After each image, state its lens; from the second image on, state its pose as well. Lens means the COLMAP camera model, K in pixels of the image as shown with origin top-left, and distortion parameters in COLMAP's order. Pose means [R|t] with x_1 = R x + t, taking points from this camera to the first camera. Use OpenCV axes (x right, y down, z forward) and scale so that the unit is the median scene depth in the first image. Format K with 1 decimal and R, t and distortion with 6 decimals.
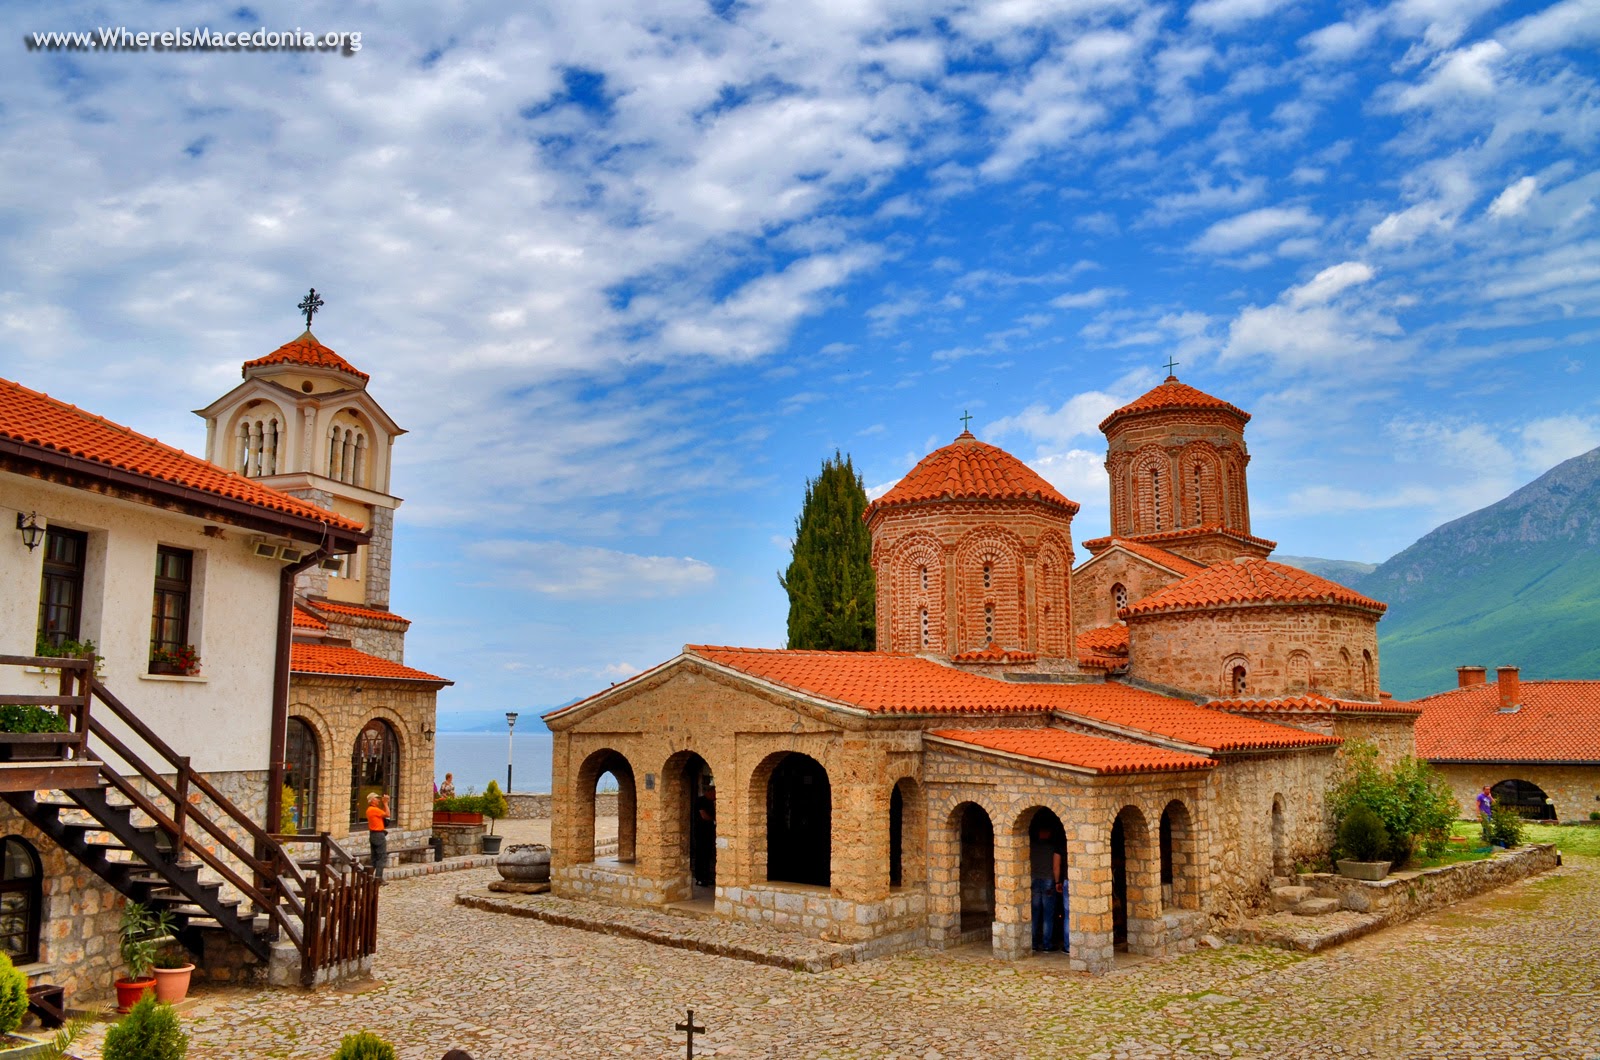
lens RADIAL K [[1250.3, 0, 800.0], [0, 1250.3, 530.0], [0, 0, 1]] dist [-0.085324, -0.000129]
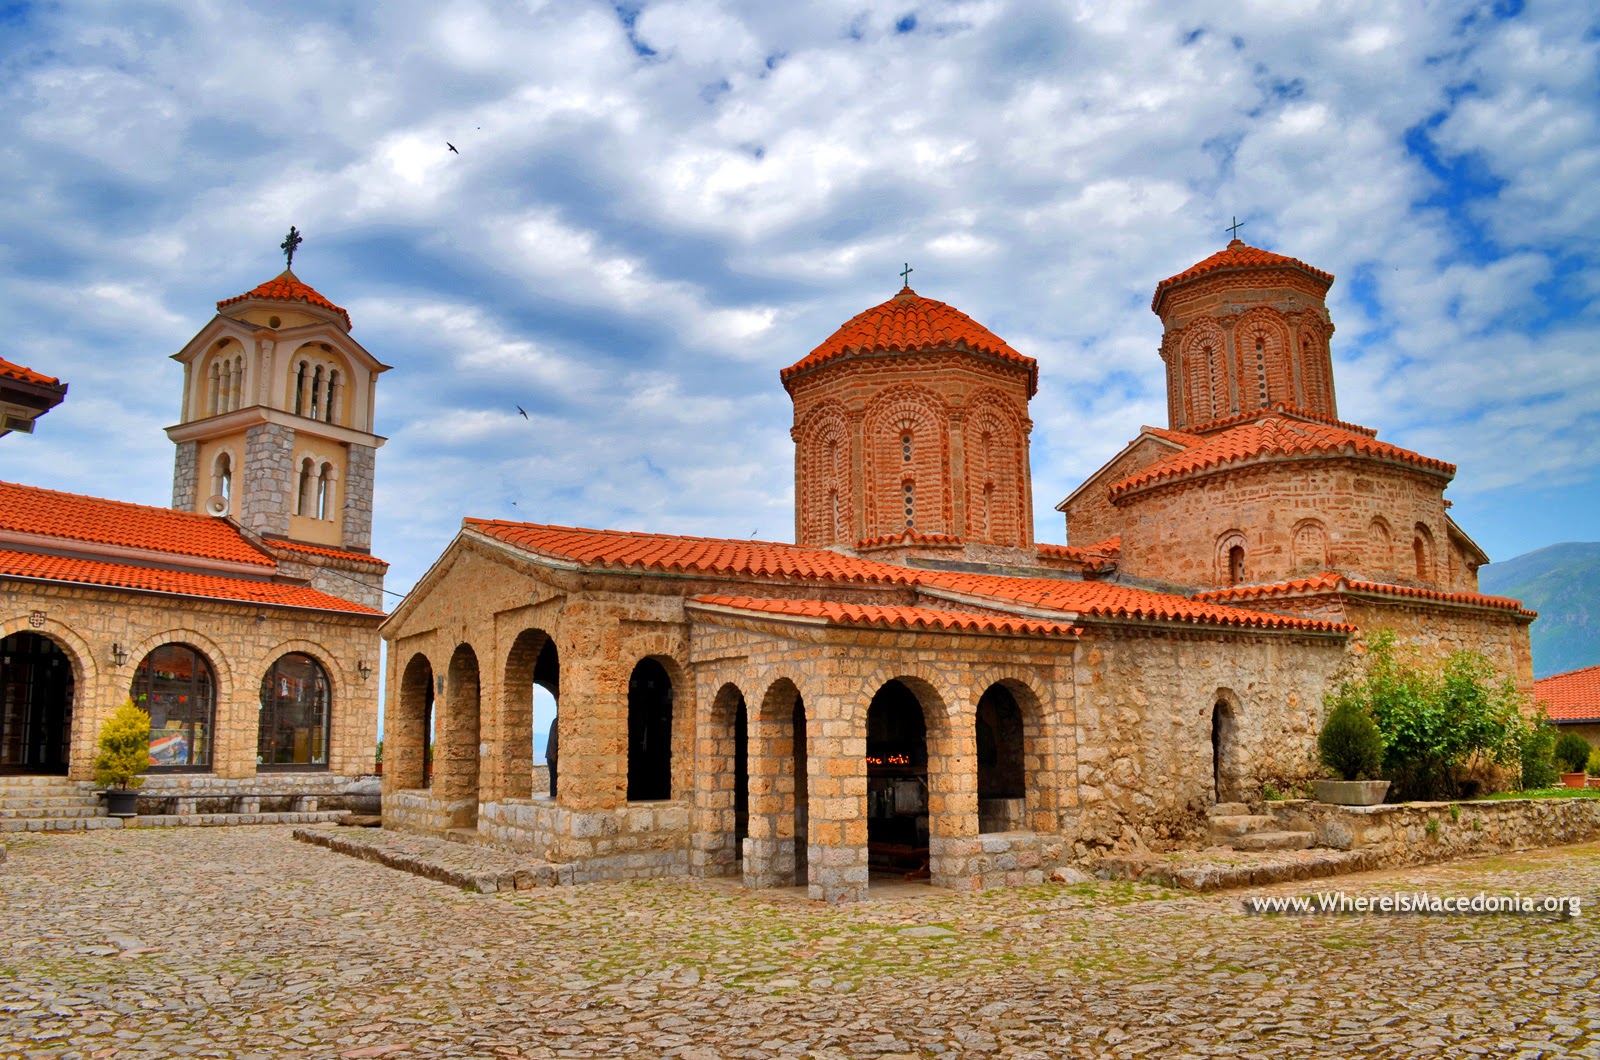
lens RADIAL K [[1250.3, 0, 800.0], [0, 1250.3, 530.0], [0, 0, 1]] dist [-0.085324, -0.000129]
pose [[0.978386, -0.043775, -0.202101, 0.265639], [0.041791, 0.999027, -0.014074, 0.107952], [0.202520, 0.005323, 0.979264, 0.203157]]
